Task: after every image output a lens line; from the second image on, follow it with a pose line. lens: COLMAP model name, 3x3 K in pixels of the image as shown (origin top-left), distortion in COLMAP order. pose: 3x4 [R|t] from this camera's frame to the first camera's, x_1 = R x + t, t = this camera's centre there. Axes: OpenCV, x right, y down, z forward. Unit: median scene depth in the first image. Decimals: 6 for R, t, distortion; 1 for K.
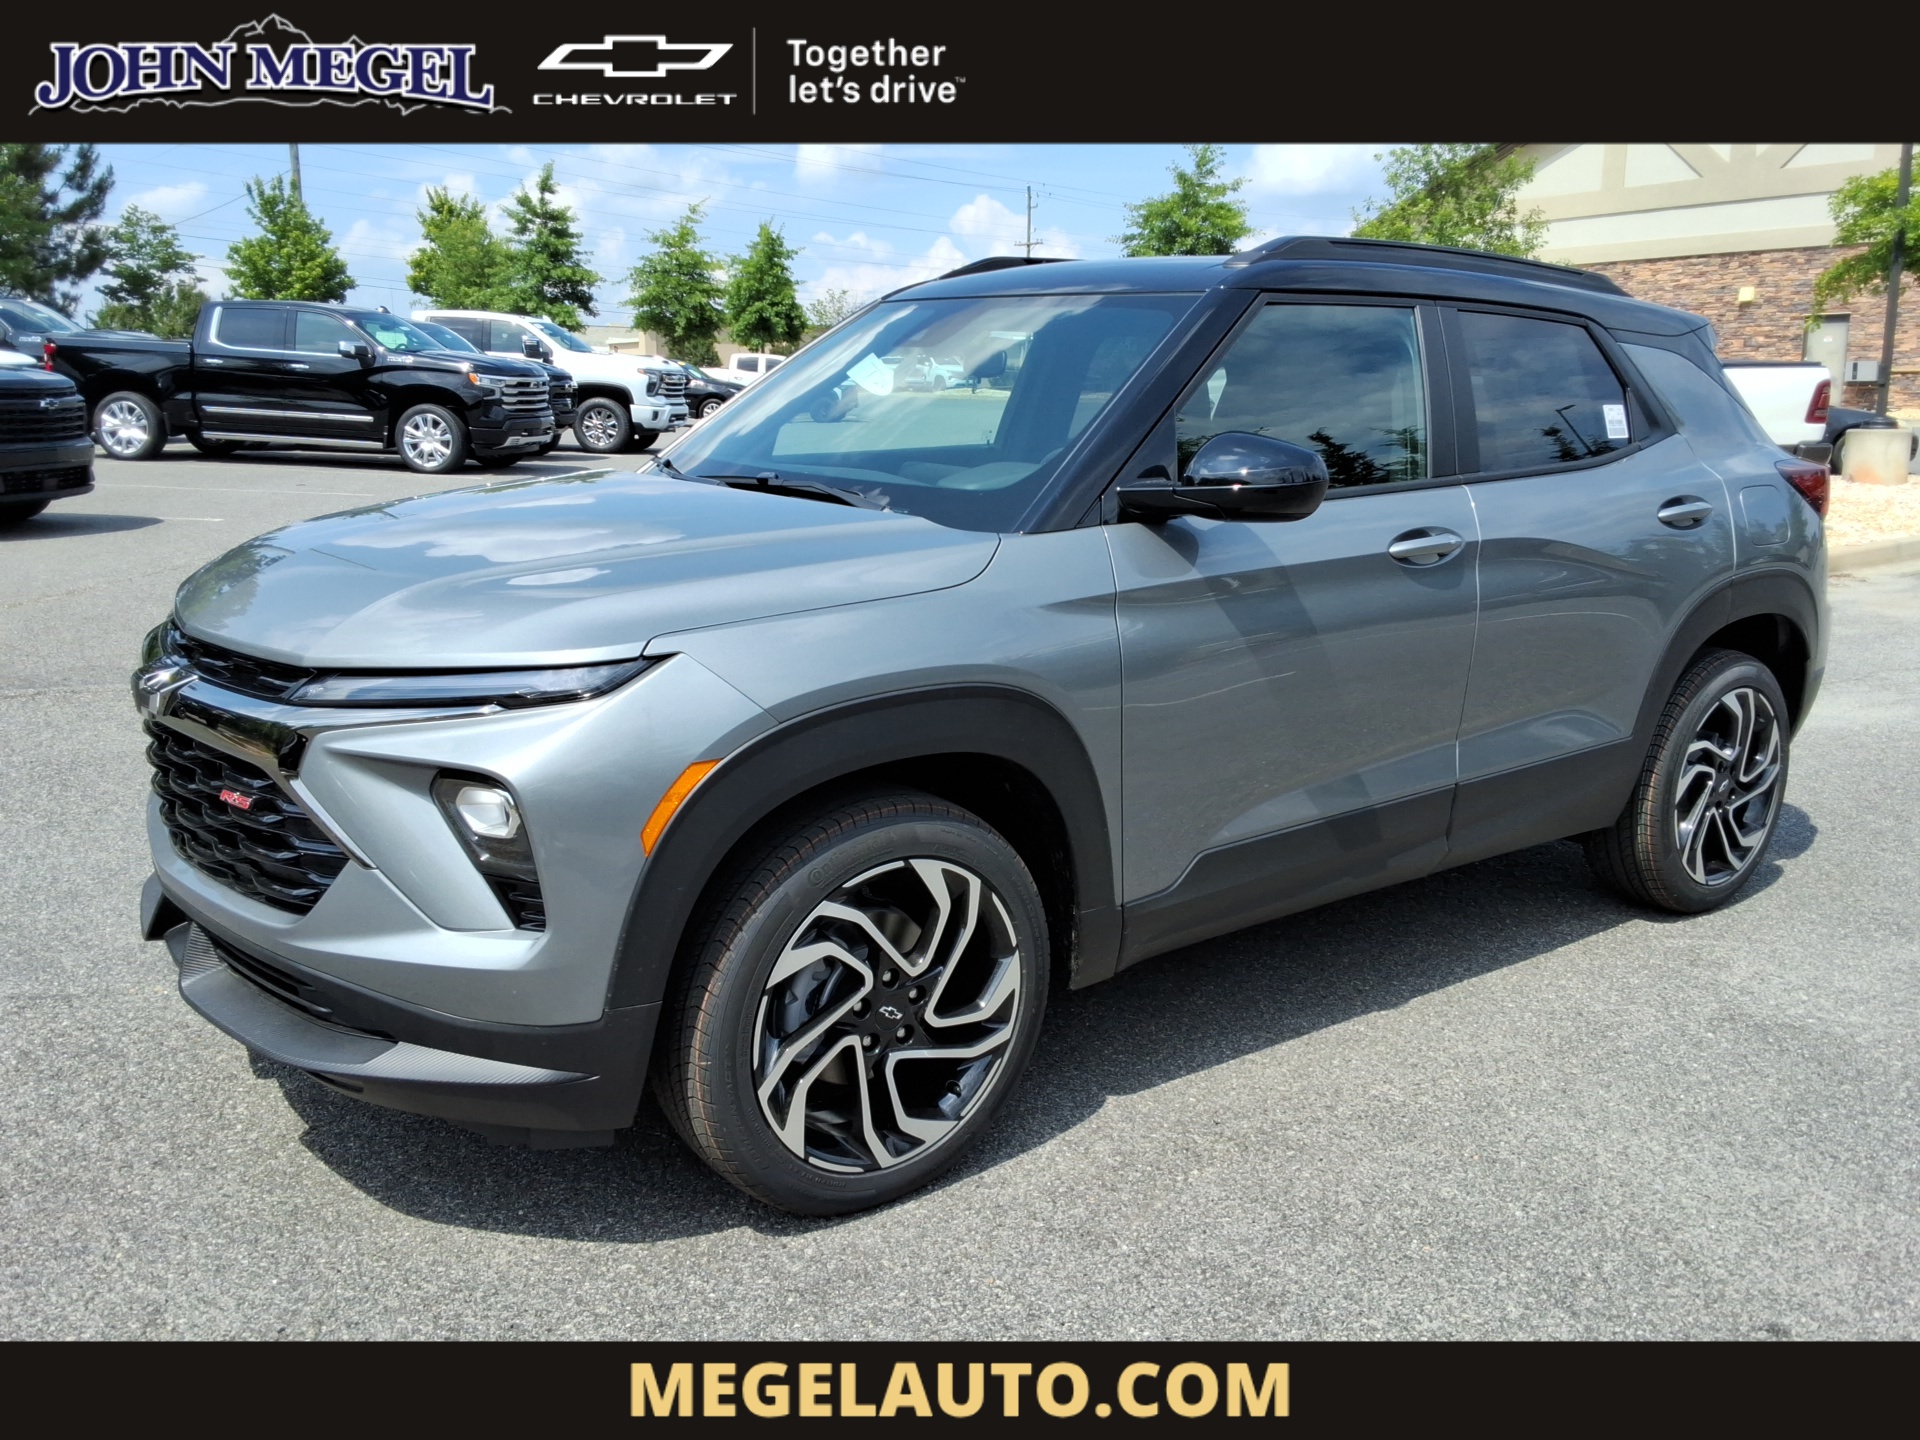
lens RADIAL K [[1585.0, 0, 976.2], [0, 1585.0, 711.7], [0, 0, 1]] dist [0.100676, -0.169145]
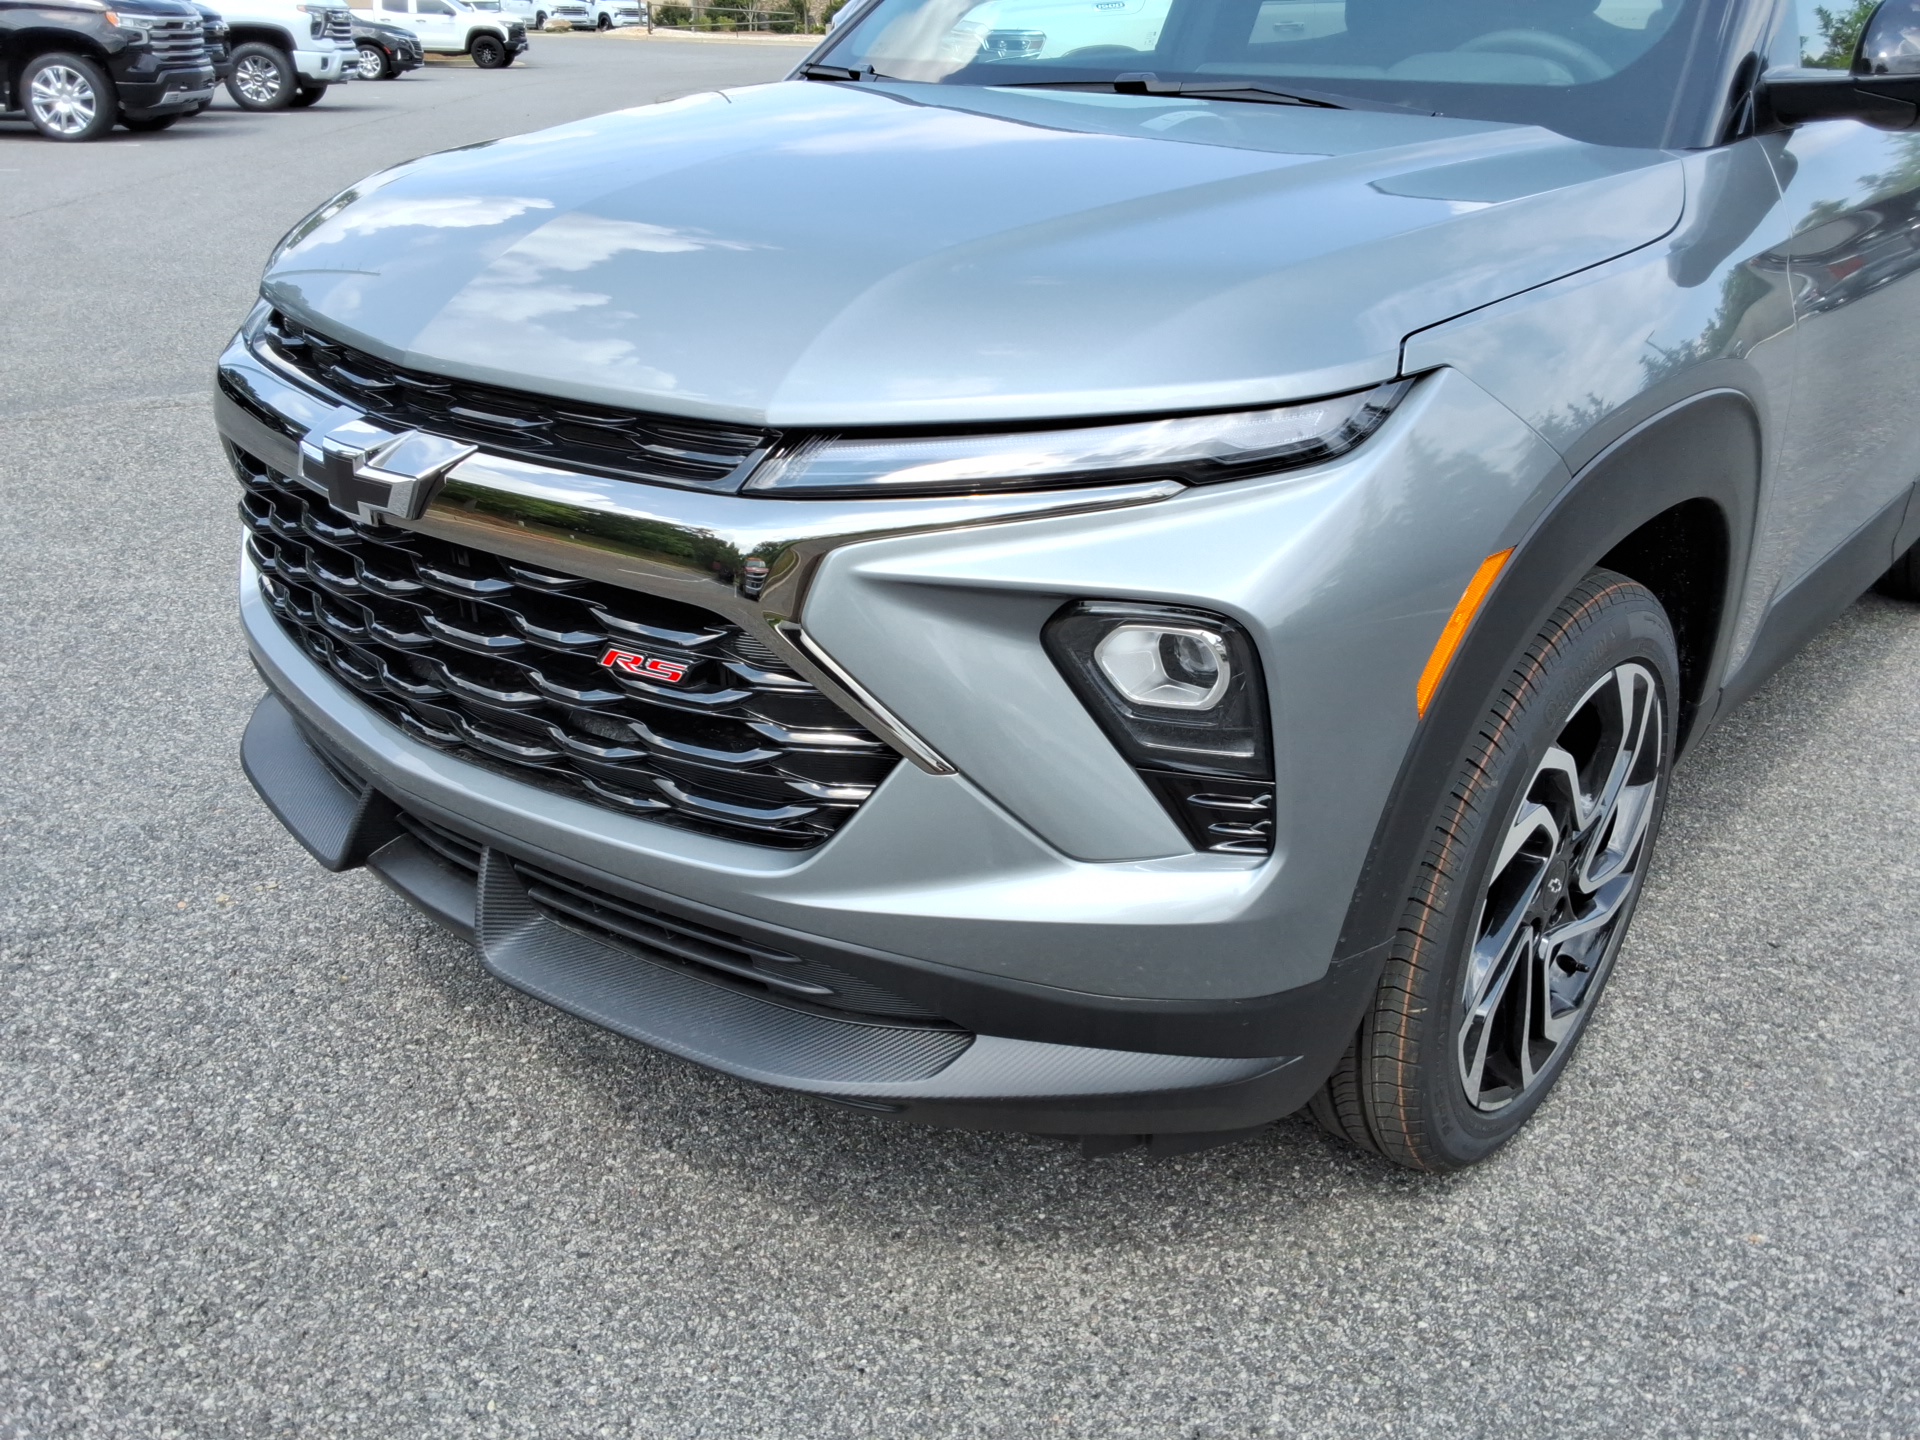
lens RADIAL K [[1605.1, 0, 965.4], [0, 1605.1, 696.5], [0, 0, 1]] dist [0.055087, -0.088019]
pose [[0.980545, -0.085162, 0.176857, -0.060556], [0.050388, 0.979995, 0.192537, -0.005410], [-0.189716, -0.179880, 0.965221, 0.056170]]
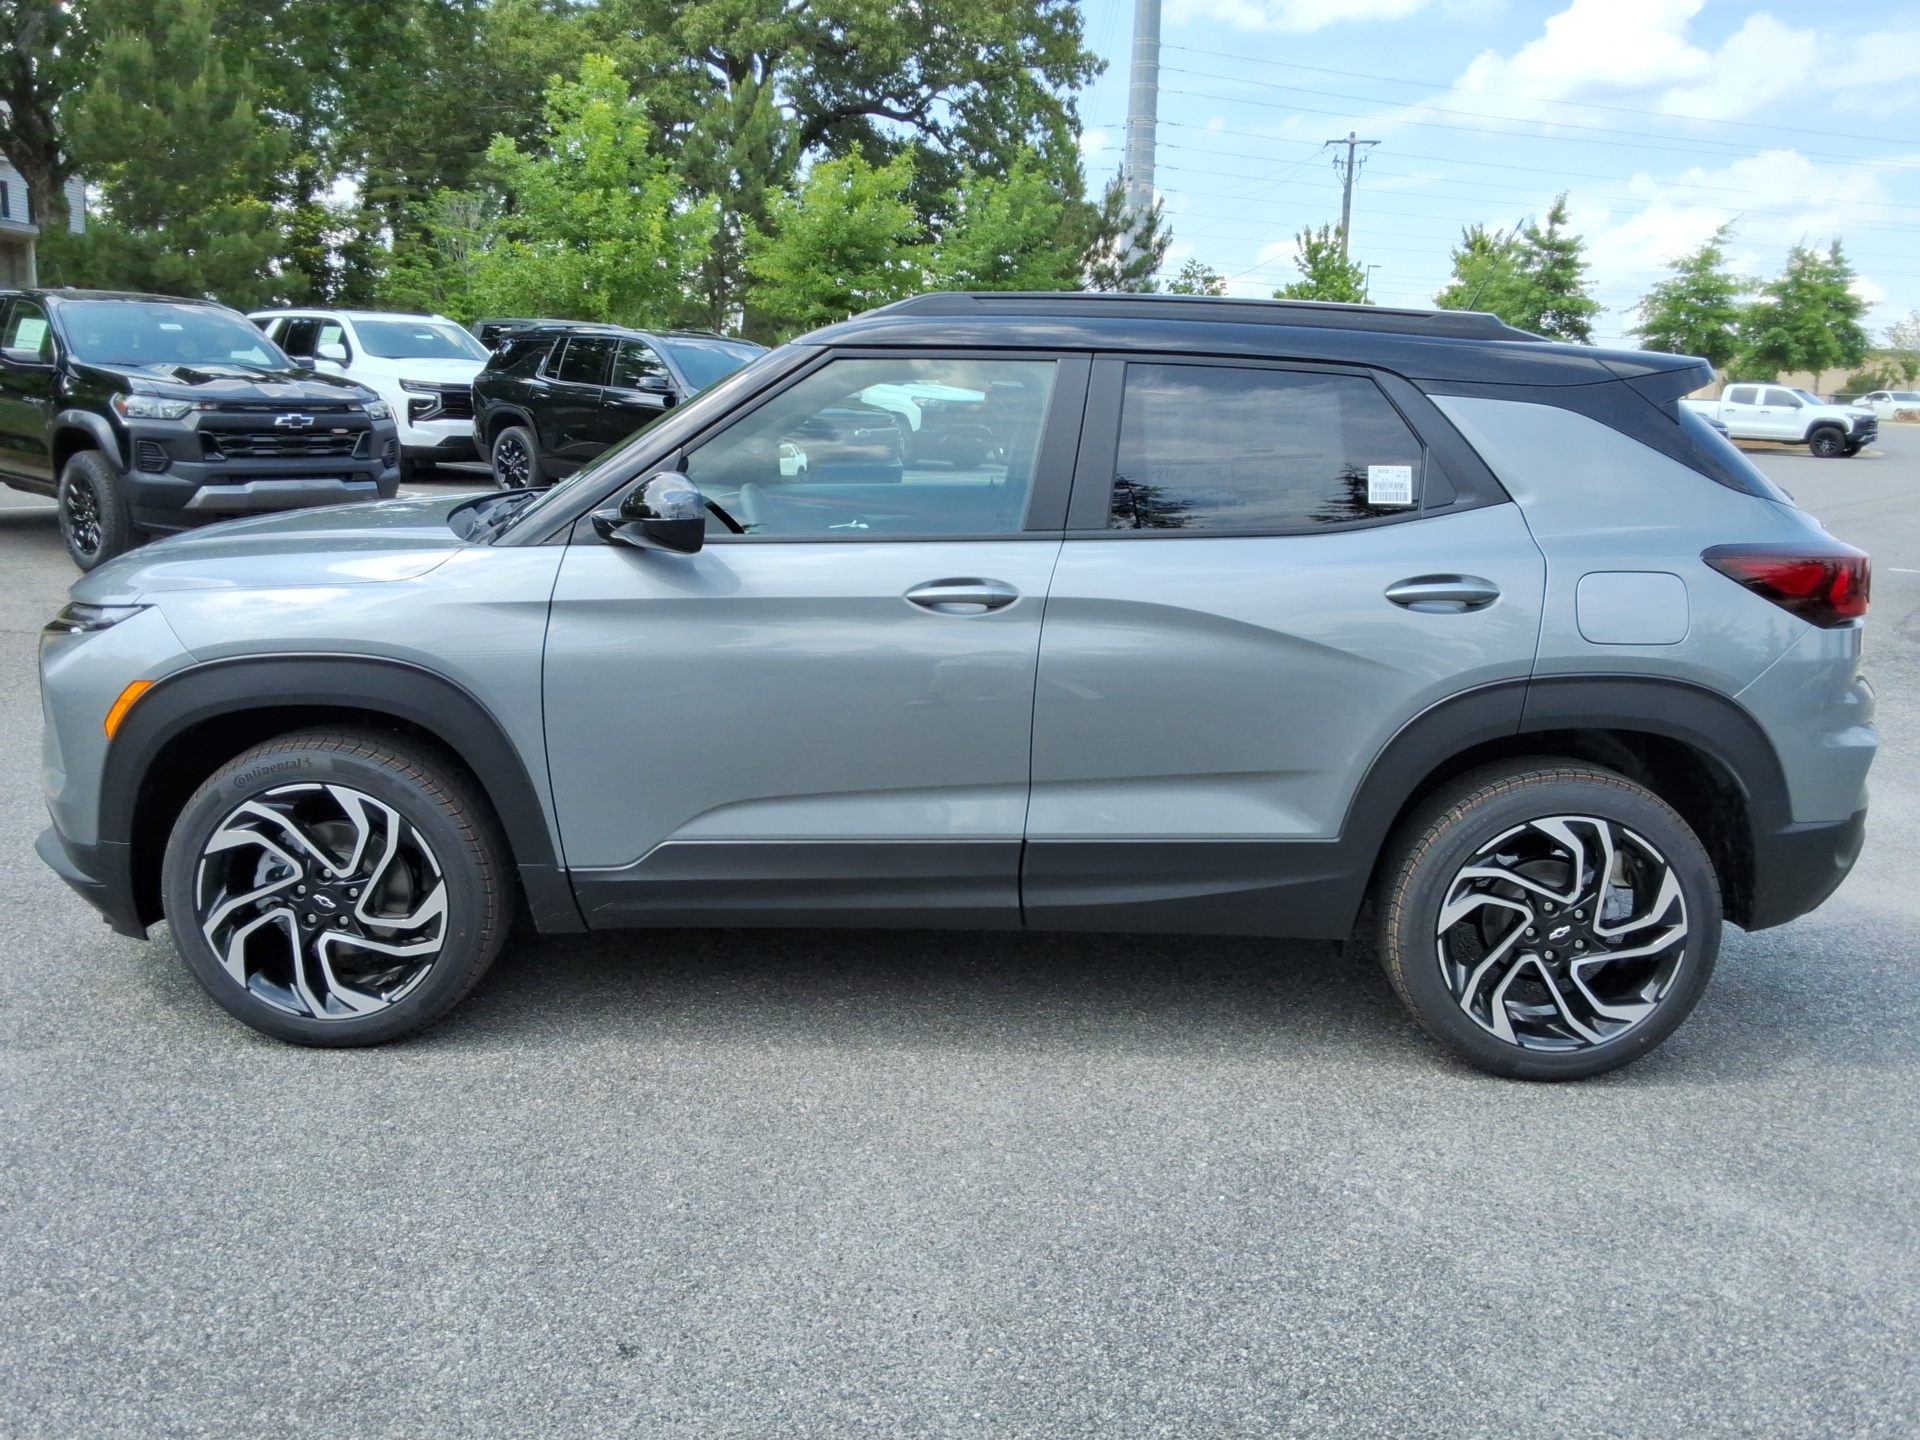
lens RADIAL K [[1605.1, 0, 965.4], [0, 1605.1, 696.5], [0, 0, 1]] dist [0.055087, -0.088019]
pose [[0.777140, 0.118397, -0.618090, 0.164953], [-0.136654, 0.990457, 0.017906, -0.010243], [0.614312, 0.070550, 0.785903, 0.039439]]
